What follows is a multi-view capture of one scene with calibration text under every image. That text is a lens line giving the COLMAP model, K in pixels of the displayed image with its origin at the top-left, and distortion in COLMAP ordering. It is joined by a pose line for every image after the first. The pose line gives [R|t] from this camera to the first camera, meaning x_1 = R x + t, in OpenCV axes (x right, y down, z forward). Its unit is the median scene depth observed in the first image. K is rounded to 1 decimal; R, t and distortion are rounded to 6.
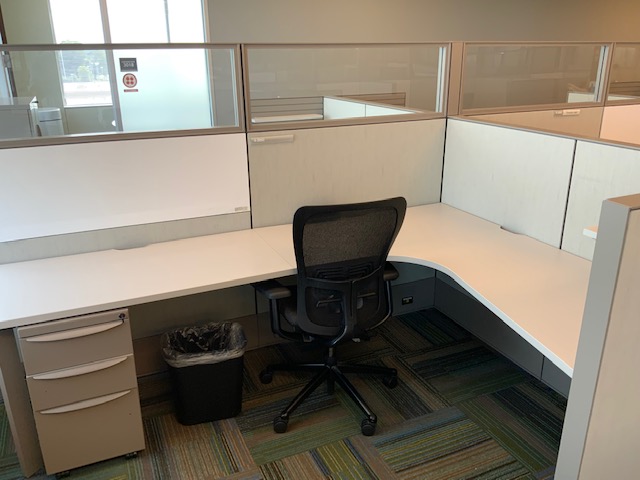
lens RADIAL K [[537.0, 0, 320.0], [0, 537.0, 240.0], [0, 0, 1]] dist [-0.007289, -0.002902]
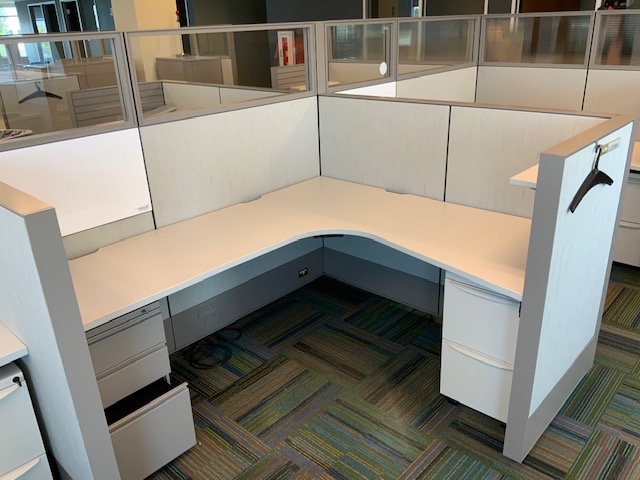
lens RADIAL K [[537.0, 0, 320.0], [0, 537.0, 240.0], [0, 0, 1]] dist [-0.007289, -0.002902]
pose [[0.913854, -0.171286, 0.368147, -0.220436], [0.158371, 0.985220, 0.065264, -0.016819], [-0.373885, -0.001338, 0.927474, 0.018225]]
